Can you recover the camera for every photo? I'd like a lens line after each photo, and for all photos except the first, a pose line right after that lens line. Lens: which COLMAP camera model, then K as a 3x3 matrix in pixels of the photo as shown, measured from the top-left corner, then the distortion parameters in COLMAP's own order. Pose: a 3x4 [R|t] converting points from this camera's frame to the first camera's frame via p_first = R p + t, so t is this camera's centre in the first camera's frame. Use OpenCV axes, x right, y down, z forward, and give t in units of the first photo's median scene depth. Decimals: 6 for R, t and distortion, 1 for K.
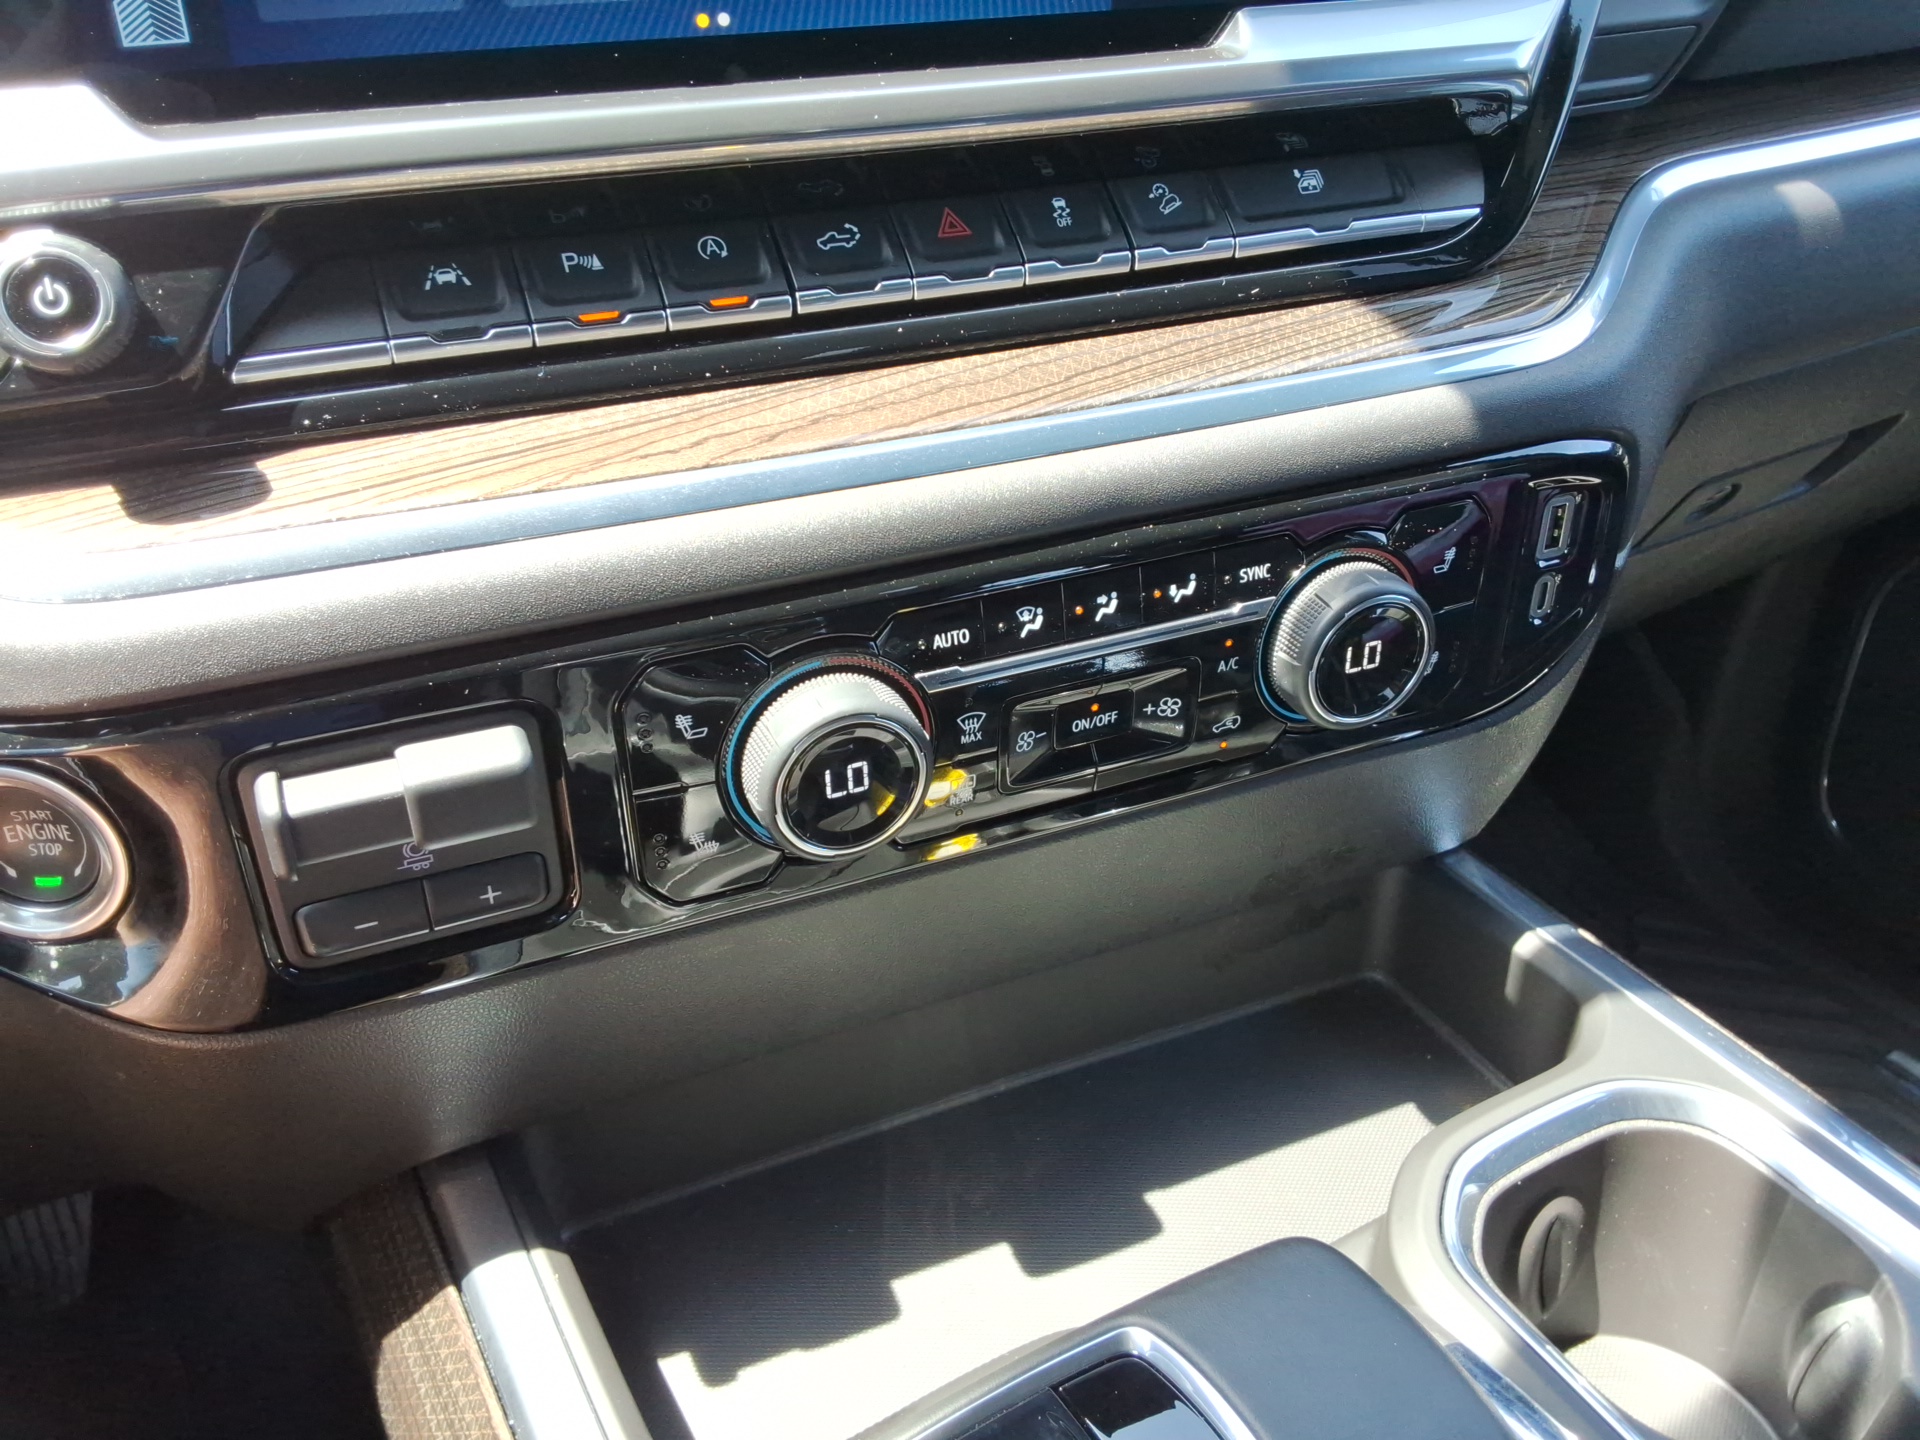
lens RADIAL K [[1612.4, 0, 1018.6], [0, 1612.4, 715.8], [0, 0, 1]] dist [0.039177, -0.003582]
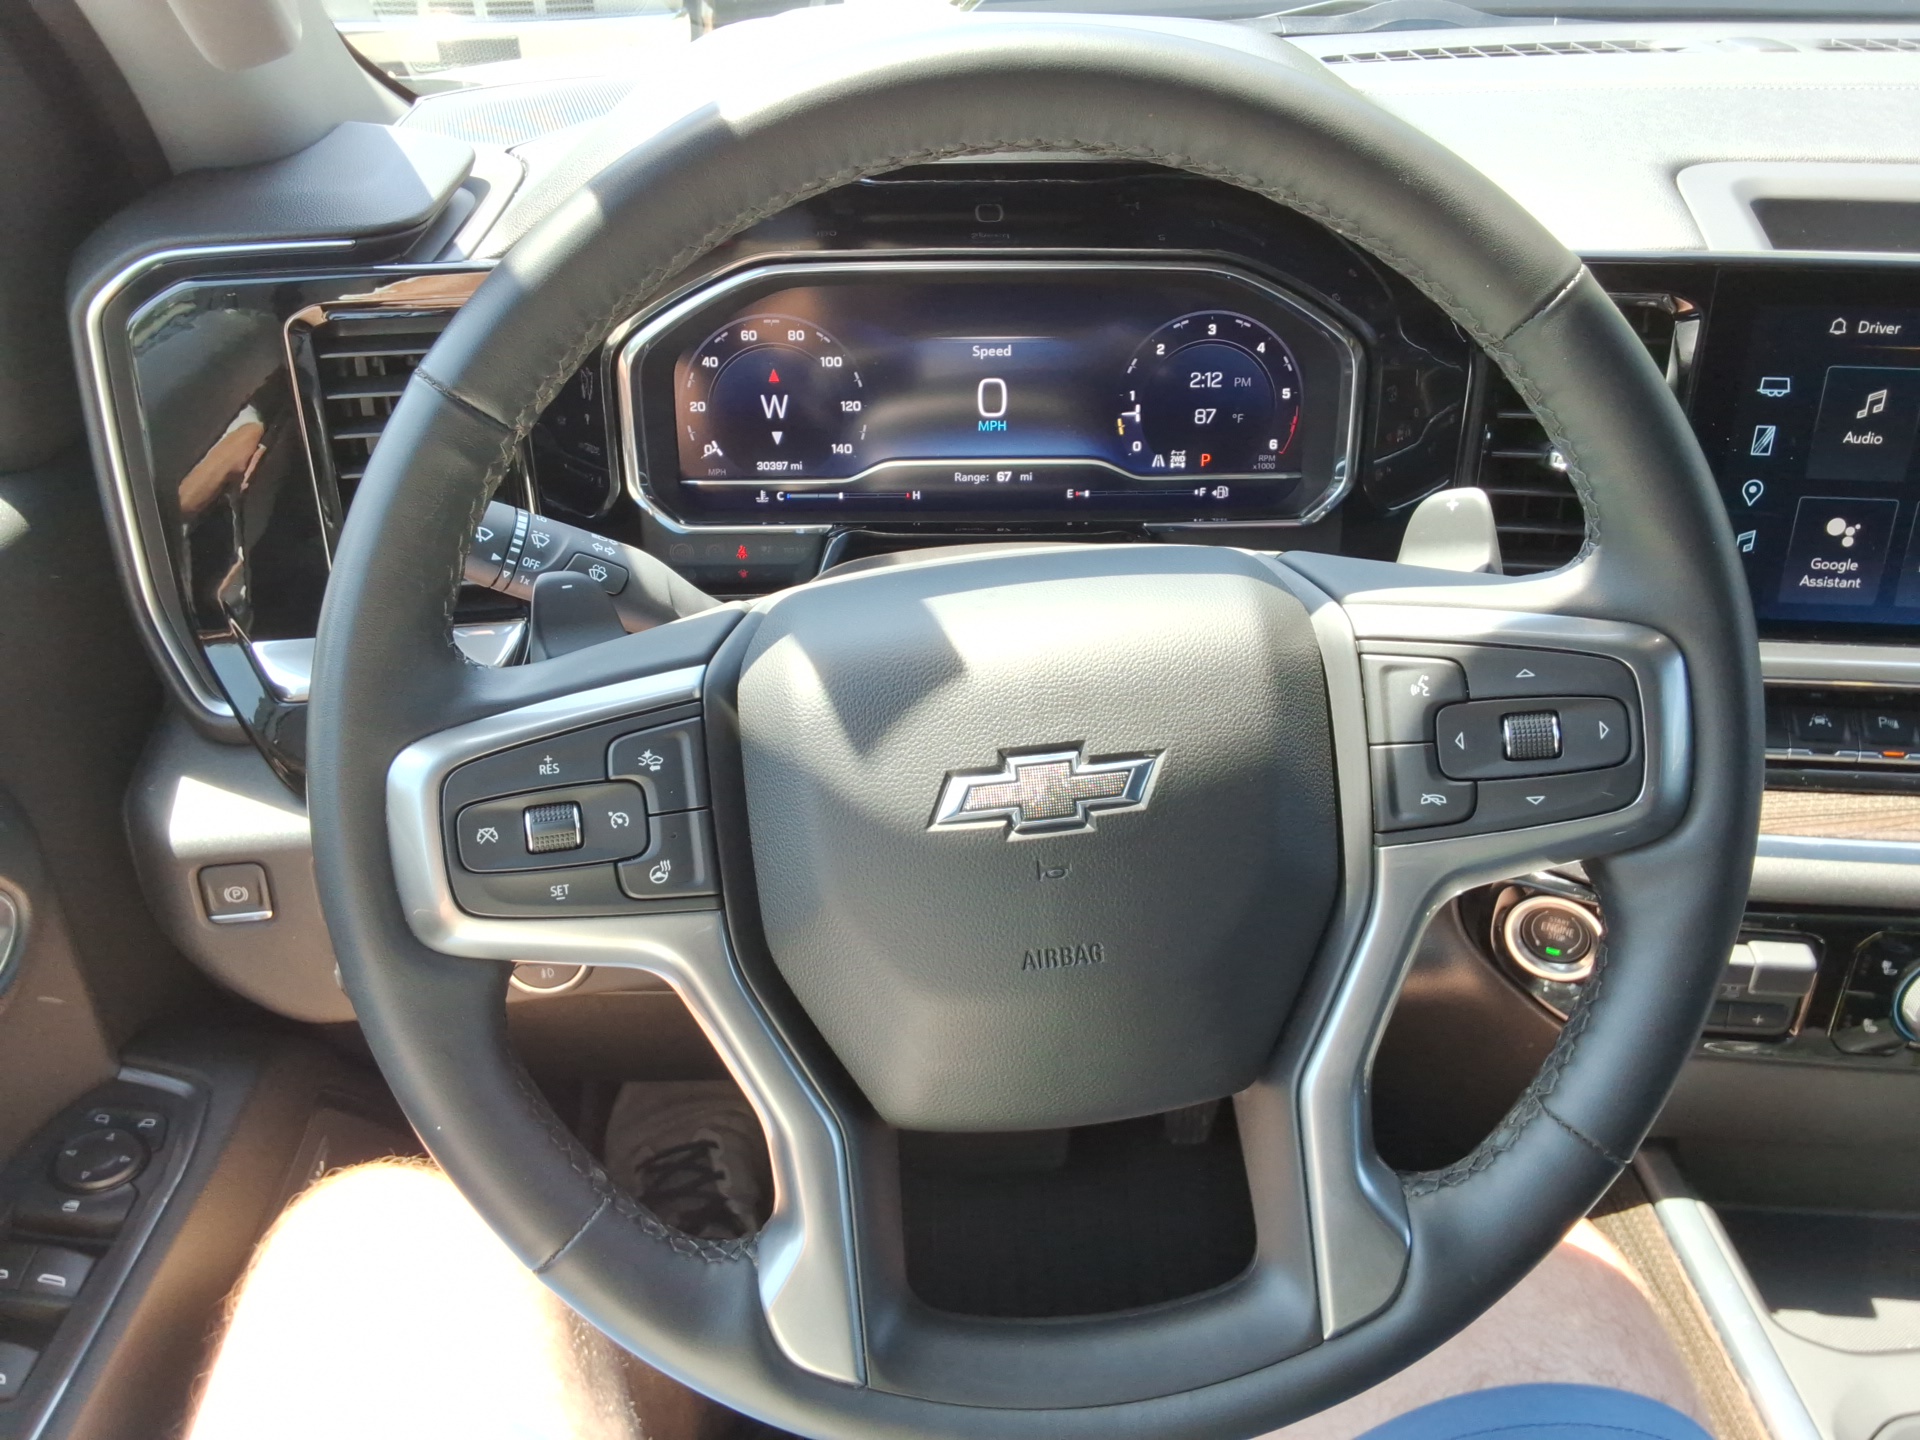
lens RADIAL K [[1536.8, 0, 965.7], [0, 1536.8, 709.9], [0, 0, 1]] dist [0.124119, -0.219317]
pose [[0.862478, 0.226492, -0.452586, -0.371165], [-0.251266, 0.967902, 0.005547, -0.023936], [0.439315, 0.108935, 0.891704, -1.153825]]
